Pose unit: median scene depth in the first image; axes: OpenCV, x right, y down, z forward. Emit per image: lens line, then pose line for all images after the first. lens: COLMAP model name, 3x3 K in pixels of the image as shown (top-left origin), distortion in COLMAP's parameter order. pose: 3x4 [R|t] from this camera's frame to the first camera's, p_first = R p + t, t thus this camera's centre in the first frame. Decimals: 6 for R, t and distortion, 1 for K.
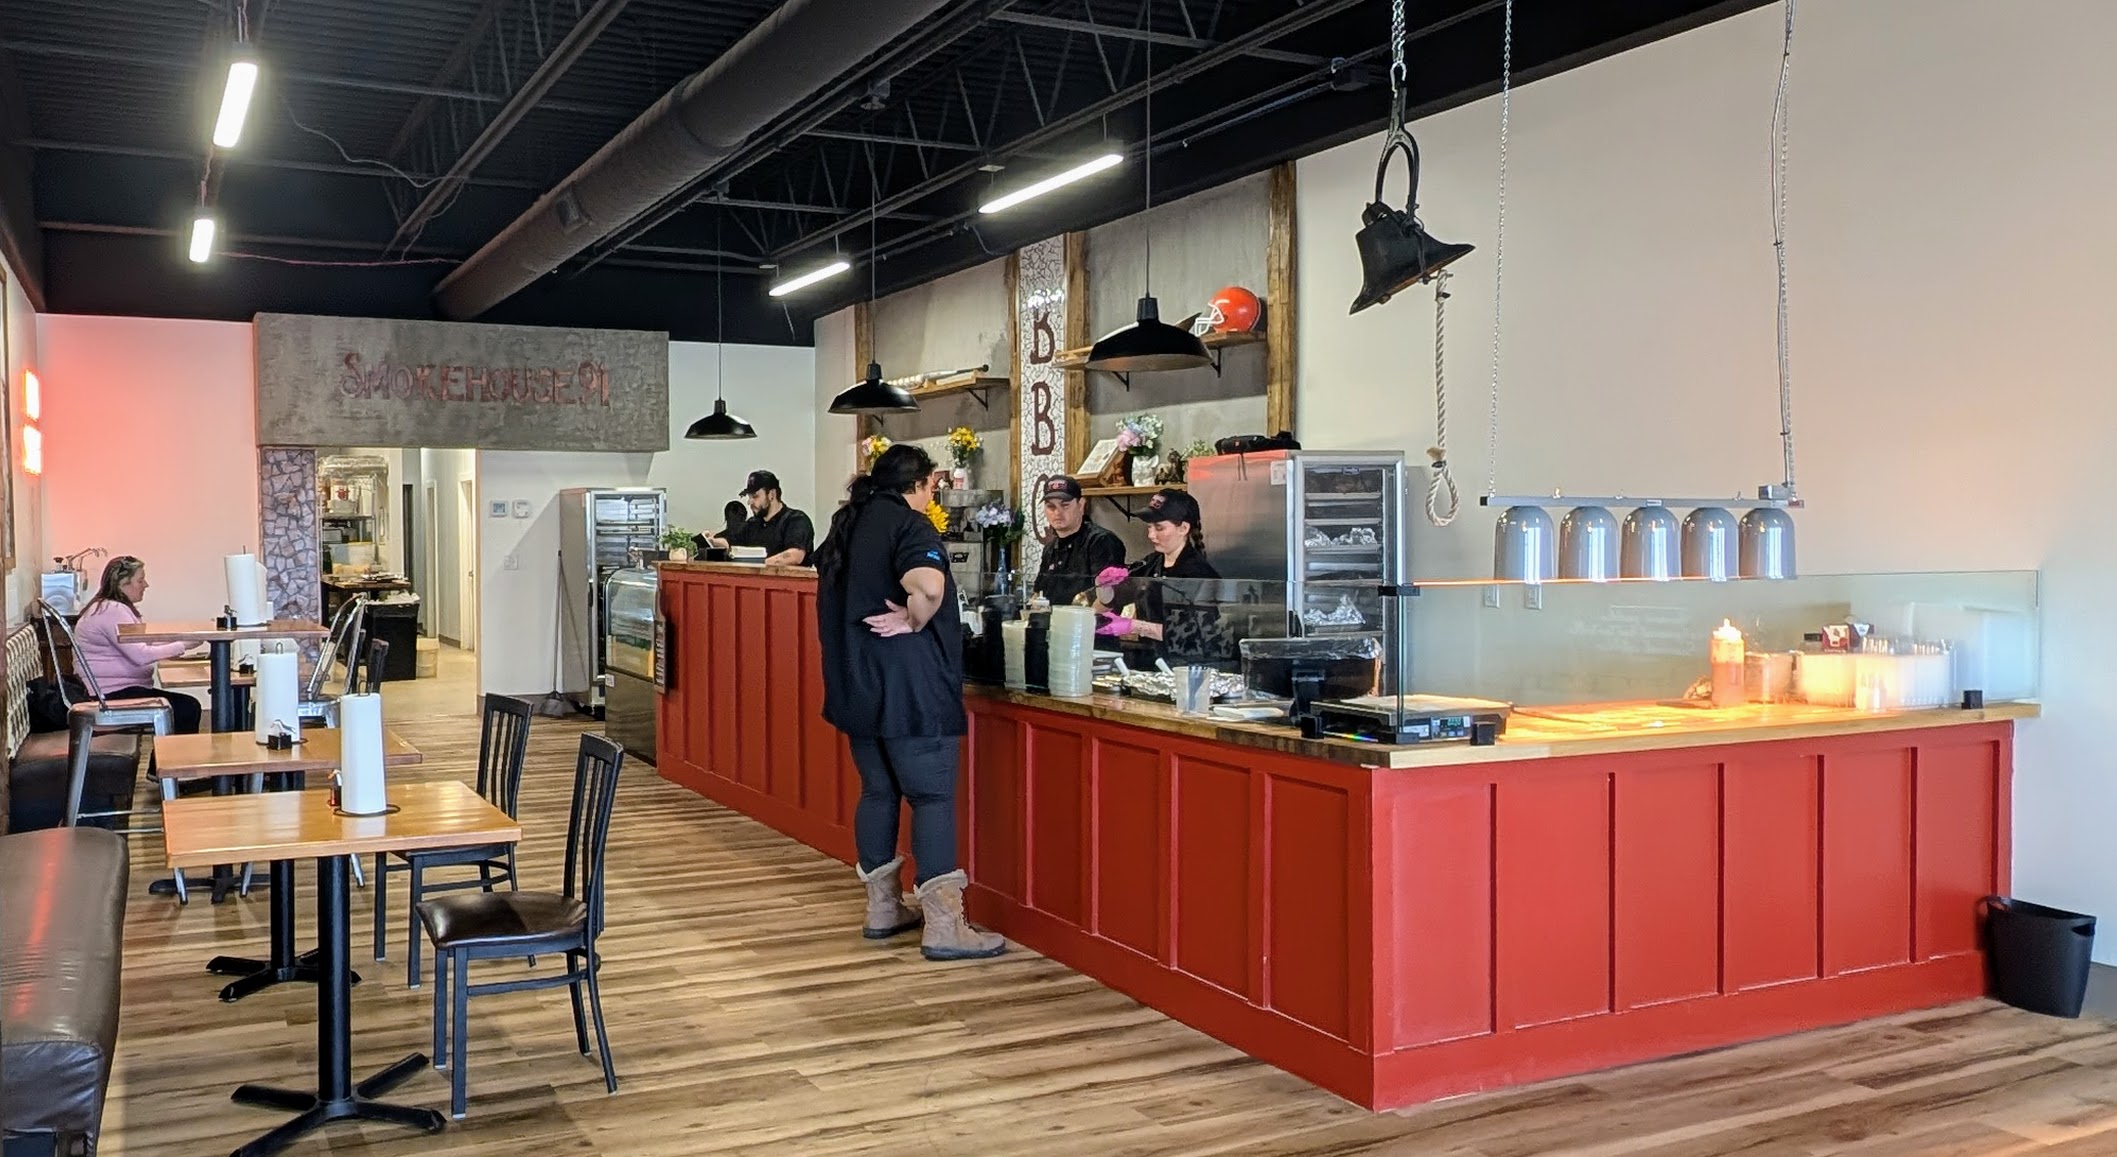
lens RADIAL K [[1764.9, 0, 1058.5], [0, 1764.9, 578.5], [0, 0, 1]] dist [0.000965, -0.000413]
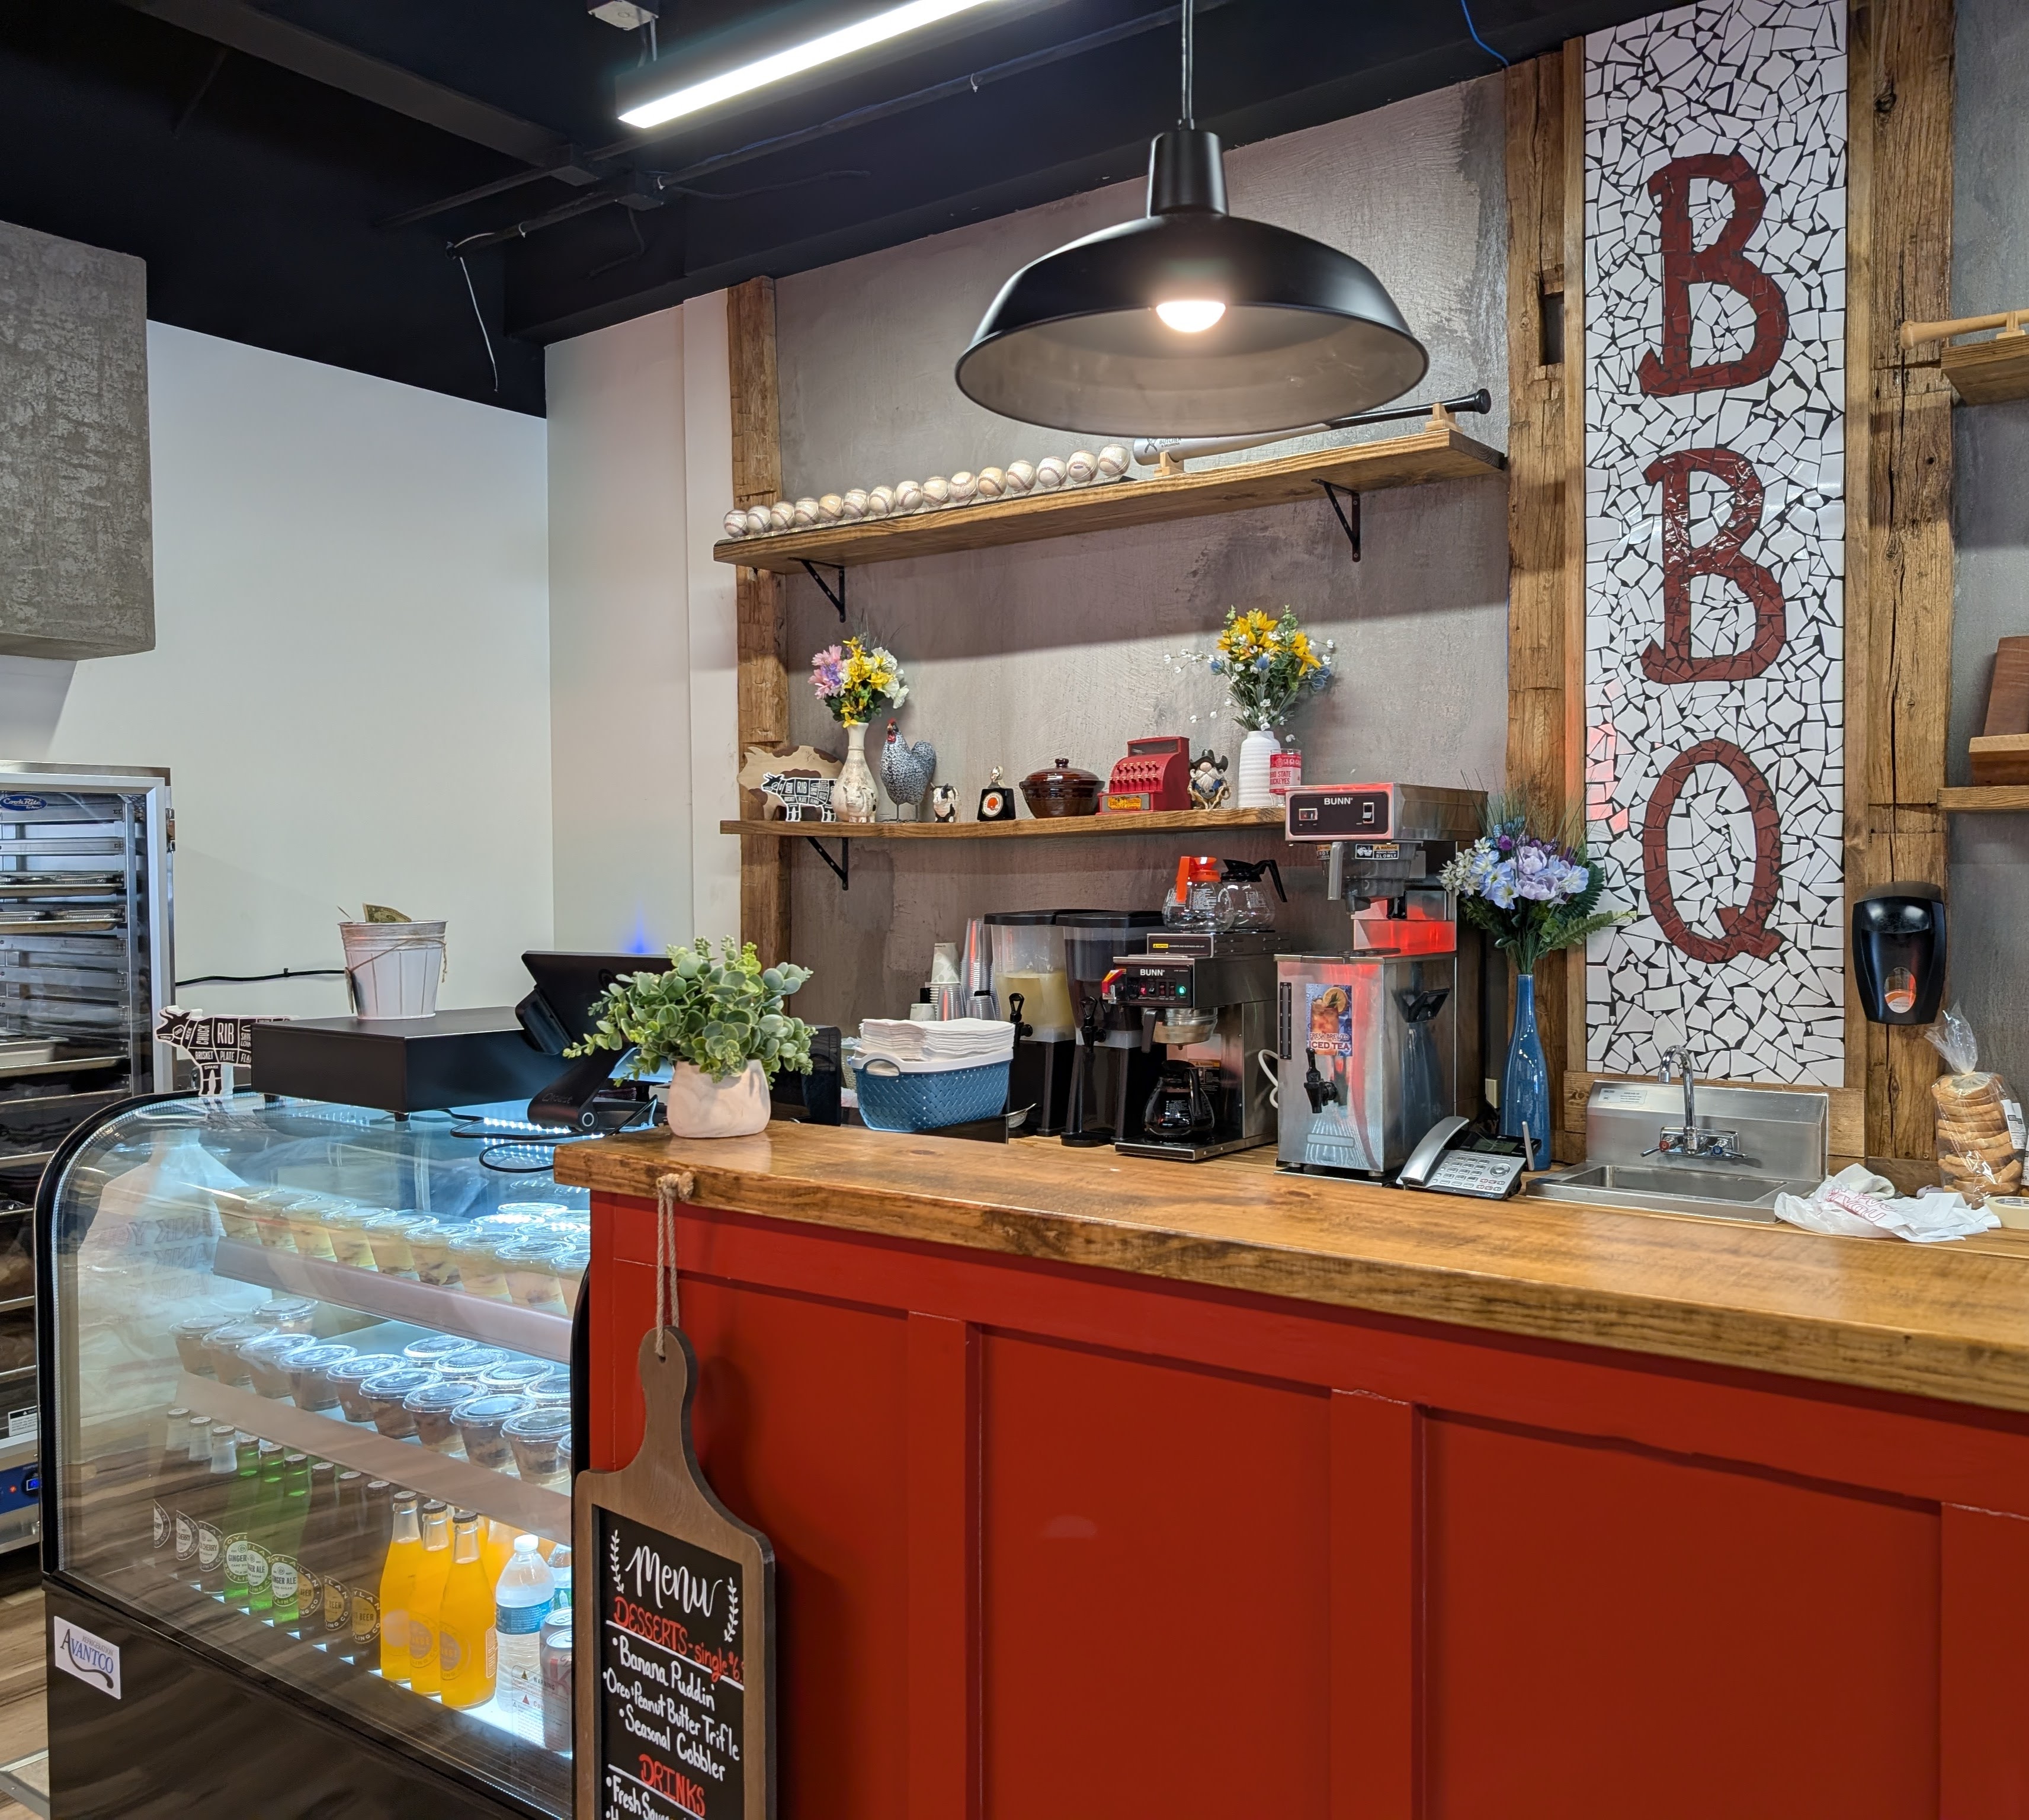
lens RADIAL K [[1671.4, 0, 1014.5], [0, 1671.4, 910.0], [0, 0, 1]] dist [0.003581, 0.000315]
pose [[0.888993, -0.006488, 0.457874, -0.254297], [0.010938, 0.999915, -0.007068, -0.028004], [-0.457790, 0.011292, 0.888989, 0.781630]]
